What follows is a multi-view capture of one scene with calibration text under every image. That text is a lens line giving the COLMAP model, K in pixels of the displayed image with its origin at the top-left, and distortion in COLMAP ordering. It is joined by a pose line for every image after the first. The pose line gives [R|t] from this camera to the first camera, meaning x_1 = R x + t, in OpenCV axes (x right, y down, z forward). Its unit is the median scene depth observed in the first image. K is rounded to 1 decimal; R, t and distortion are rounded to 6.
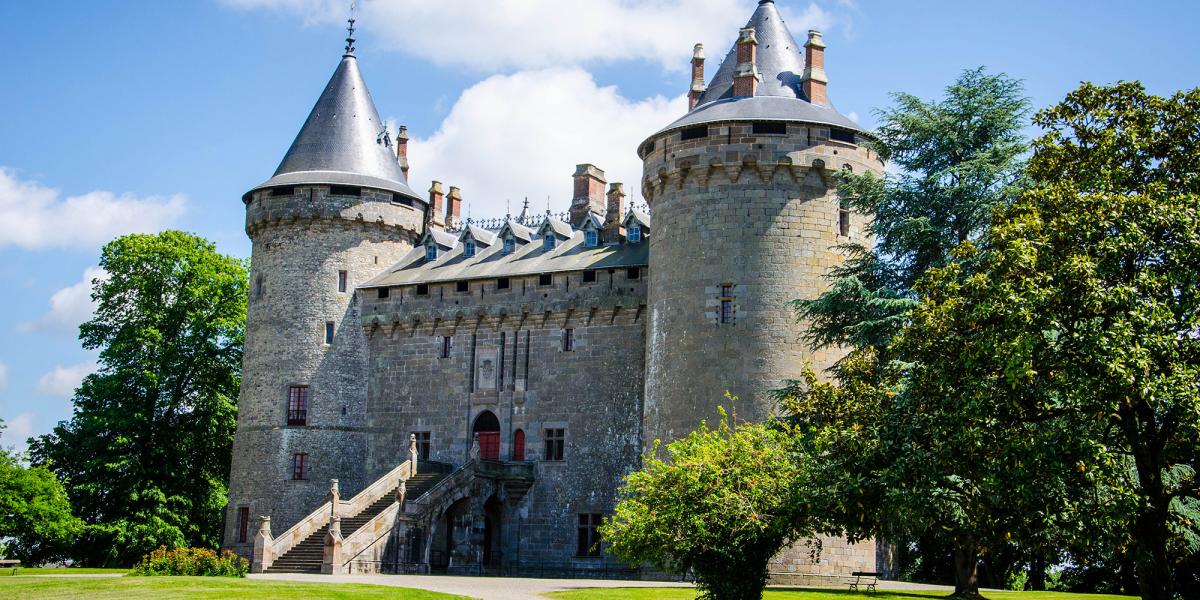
lens RADIAL K [[1677.0, 0, 622.1], [0, 1677.0, 295.8], [0, 0, 1]] dist [0.122855, 0.013881]
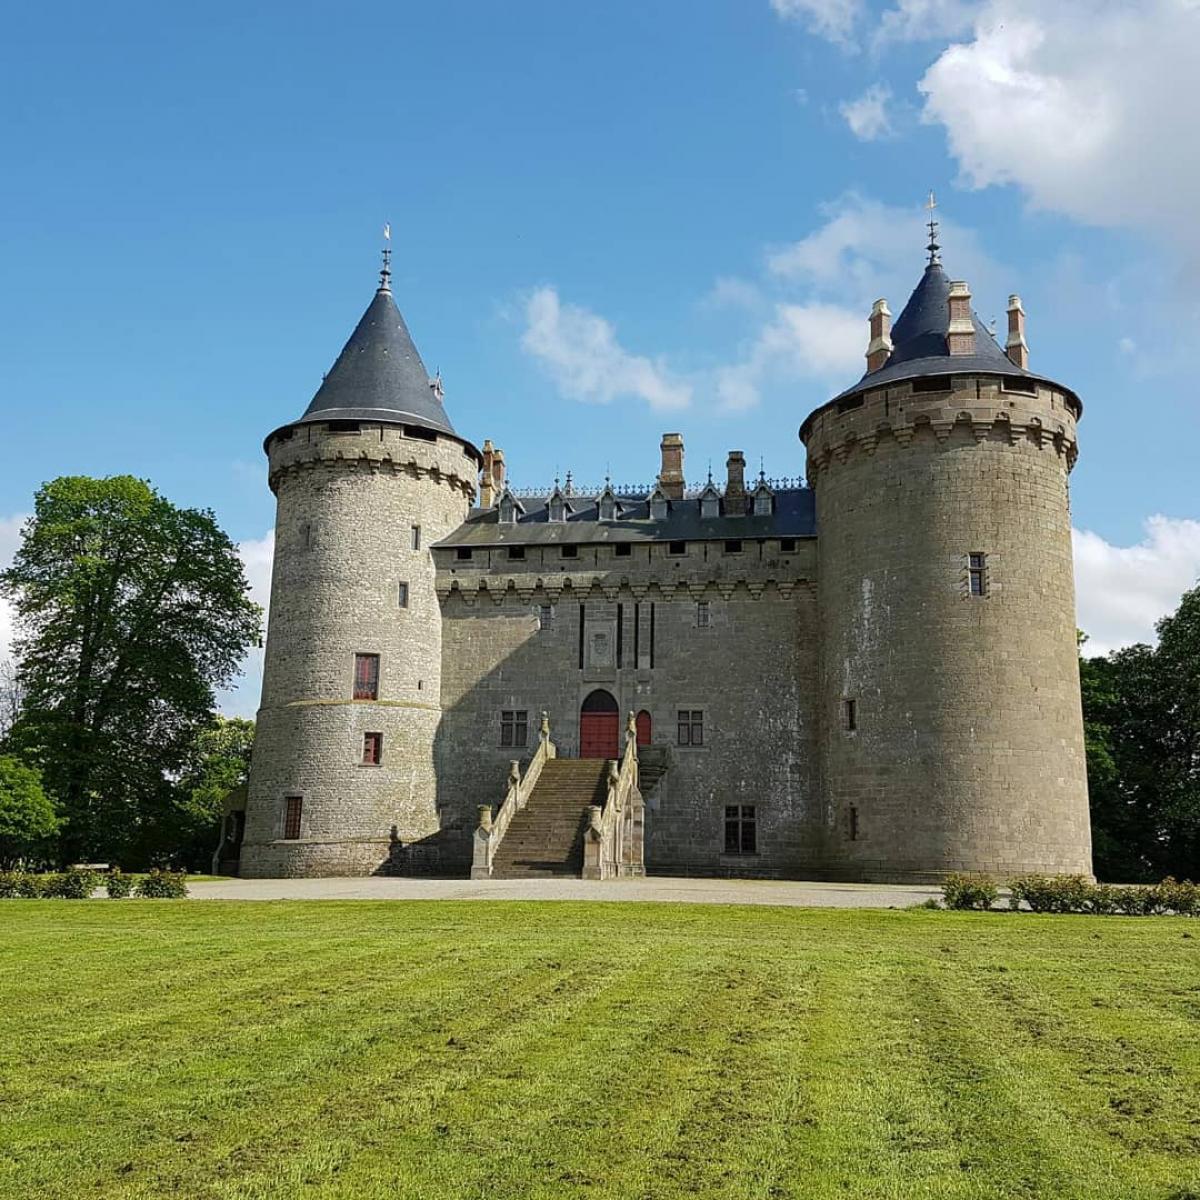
lens RADIAL K [[1241.7, 0, 604.3], [0, 1241.7, 627.0], [0, 0, 1]] dist [0.264253, -0.001646]
pose [[0.935466, 0.054658, 0.349165, -0.314296], [-0.048683, 0.998479, -0.025872, 0.052369], [-0.350048, 0.007203, 0.936704, 0.376539]]
